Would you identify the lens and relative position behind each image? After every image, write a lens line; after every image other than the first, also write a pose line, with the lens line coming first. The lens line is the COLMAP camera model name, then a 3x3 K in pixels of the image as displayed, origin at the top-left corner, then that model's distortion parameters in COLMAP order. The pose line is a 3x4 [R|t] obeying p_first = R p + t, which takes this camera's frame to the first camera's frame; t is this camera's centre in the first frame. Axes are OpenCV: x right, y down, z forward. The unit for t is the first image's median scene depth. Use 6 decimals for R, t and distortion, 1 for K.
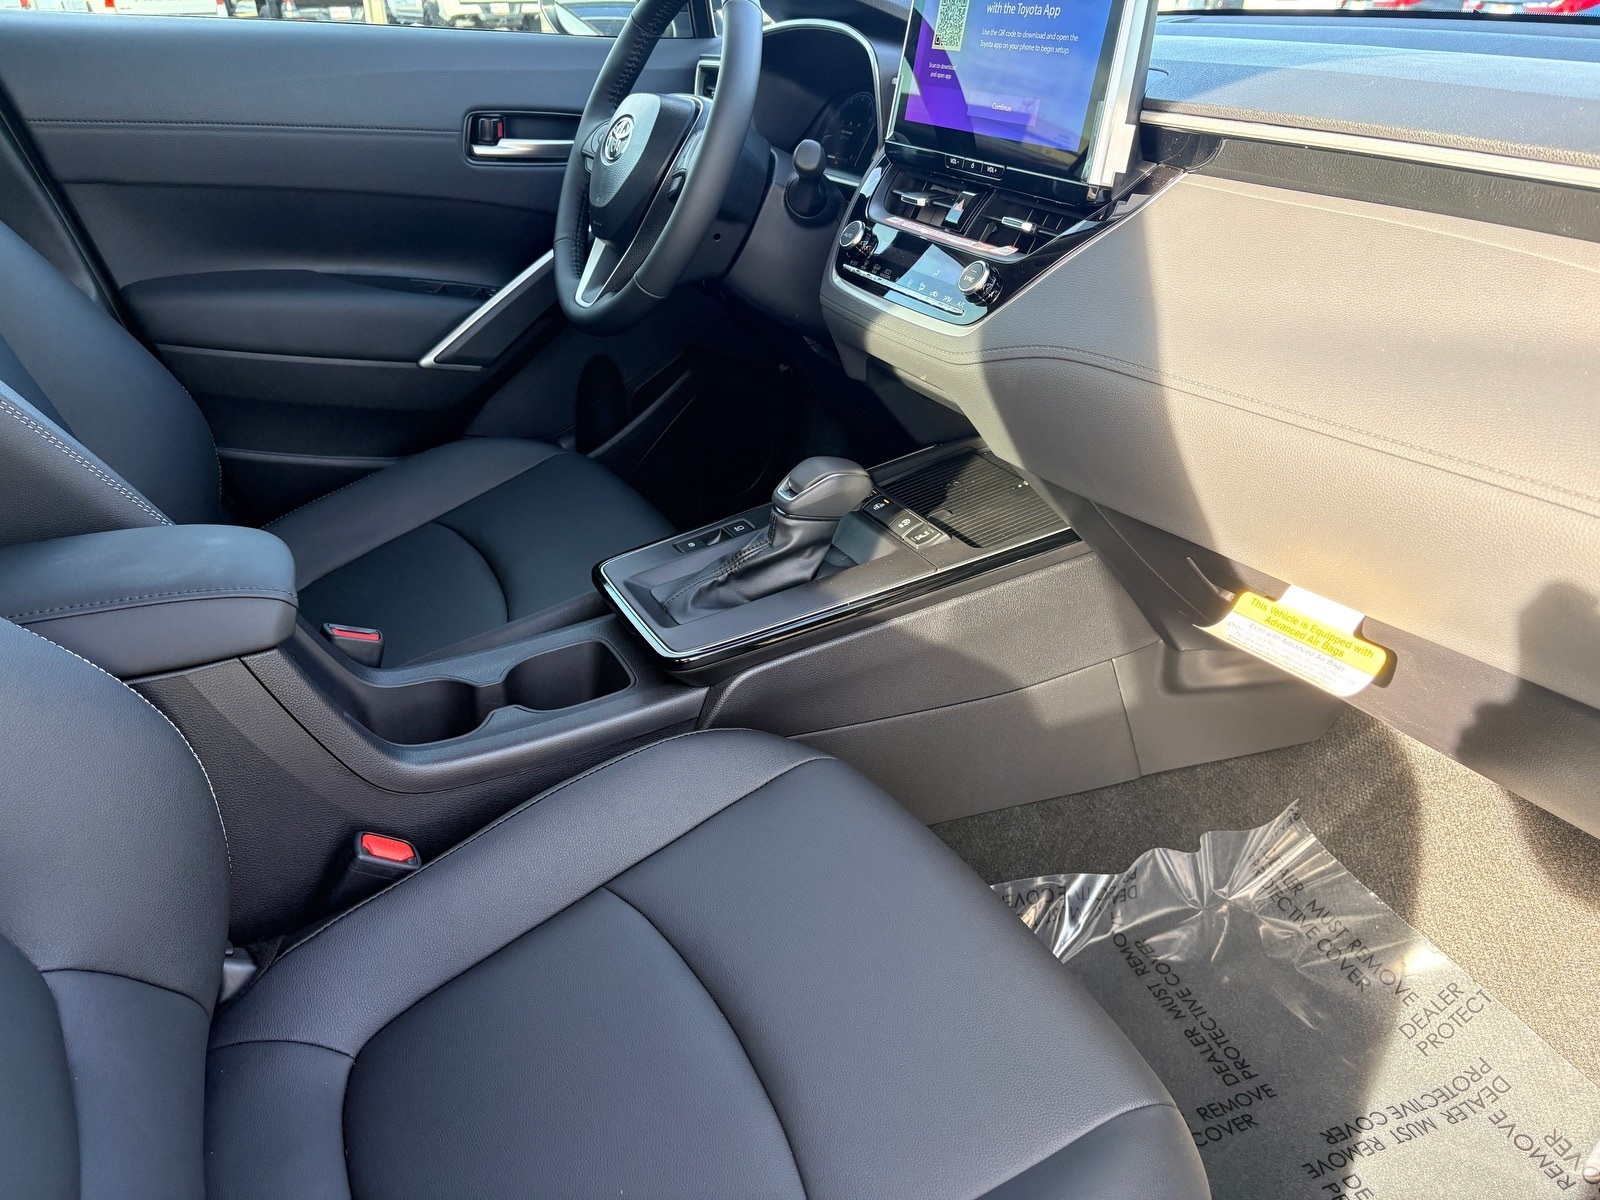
lens RADIAL K [[1221.6, 0, 800.0], [0, 1221.6, 600.0], [0, 0, 1]] dist [0.008575, -0.003167]
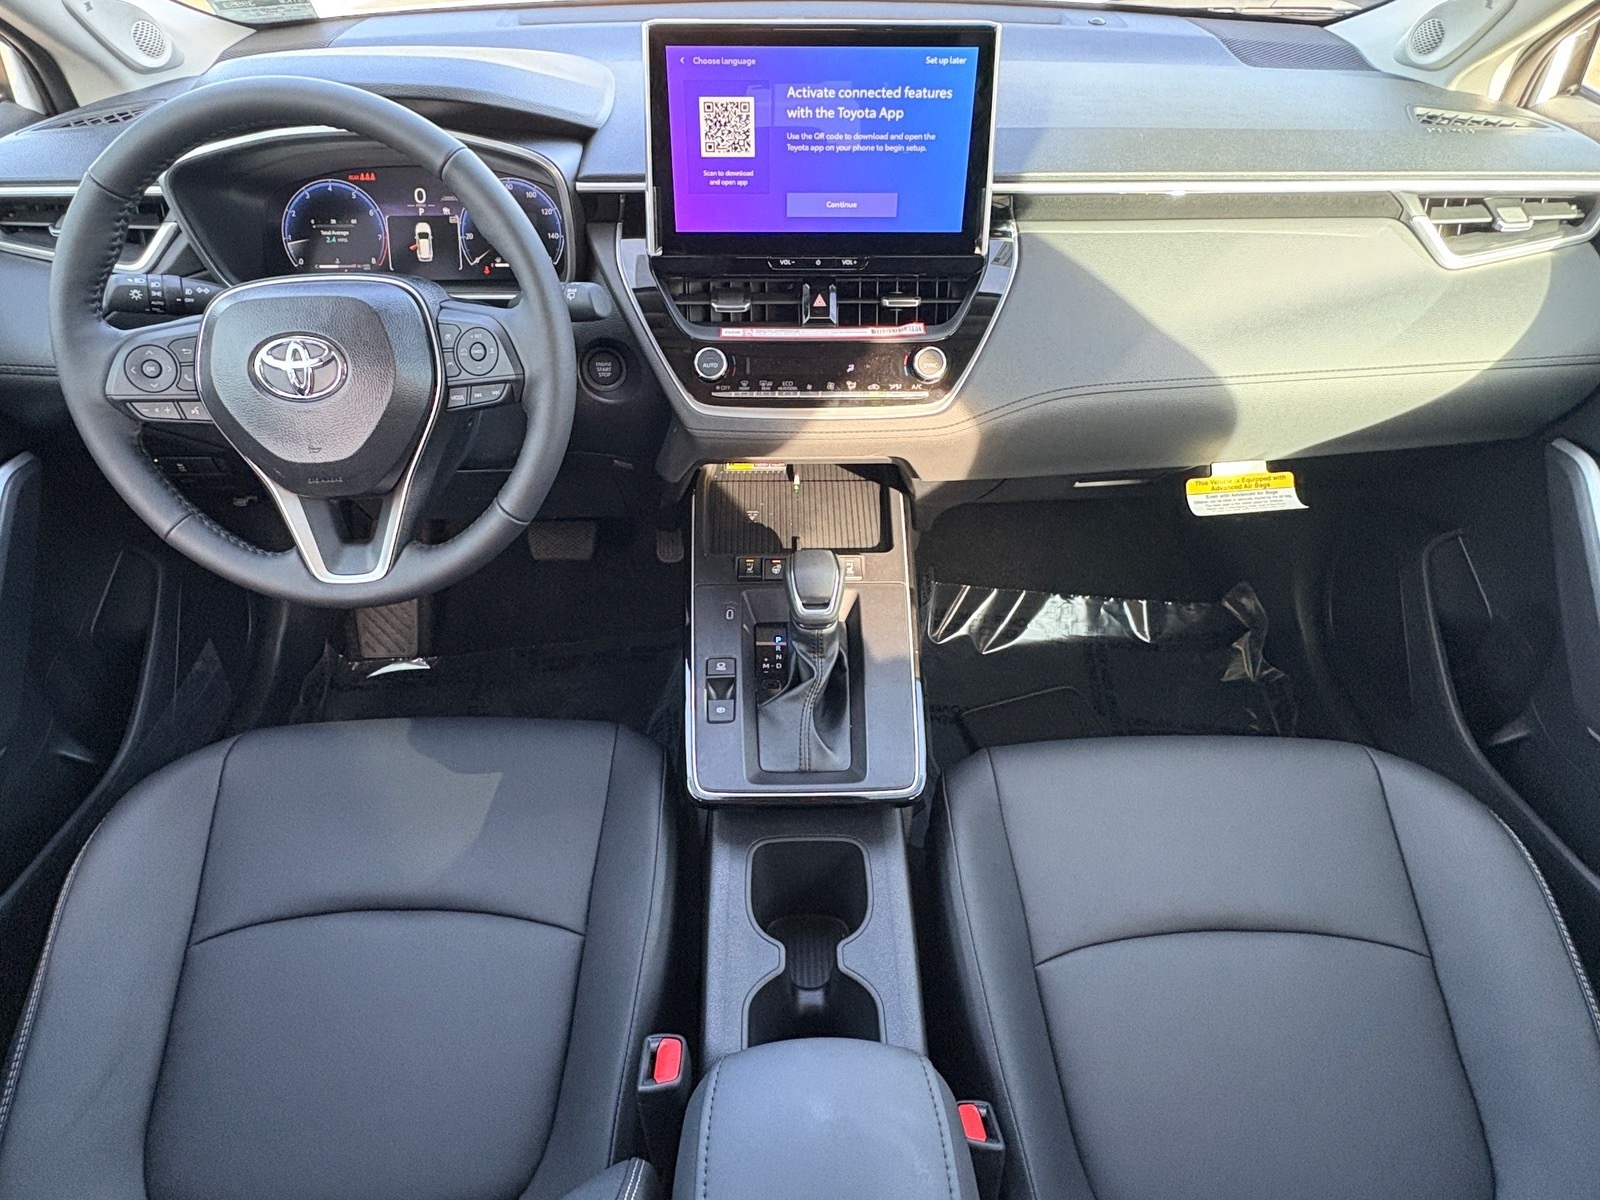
lens RADIAL K [[961.6, 0, 800.0], [0, 961.6, 600.0], [0, 0, 1]] dist [-0.003682, 0.004068]
pose [[0.427154, -0.594283, 0.681445, -0.641525], [0.405573, 0.799522, 0.443029, -0.519606], [-0.808115, 0.087134, 0.582544, 0.571381]]
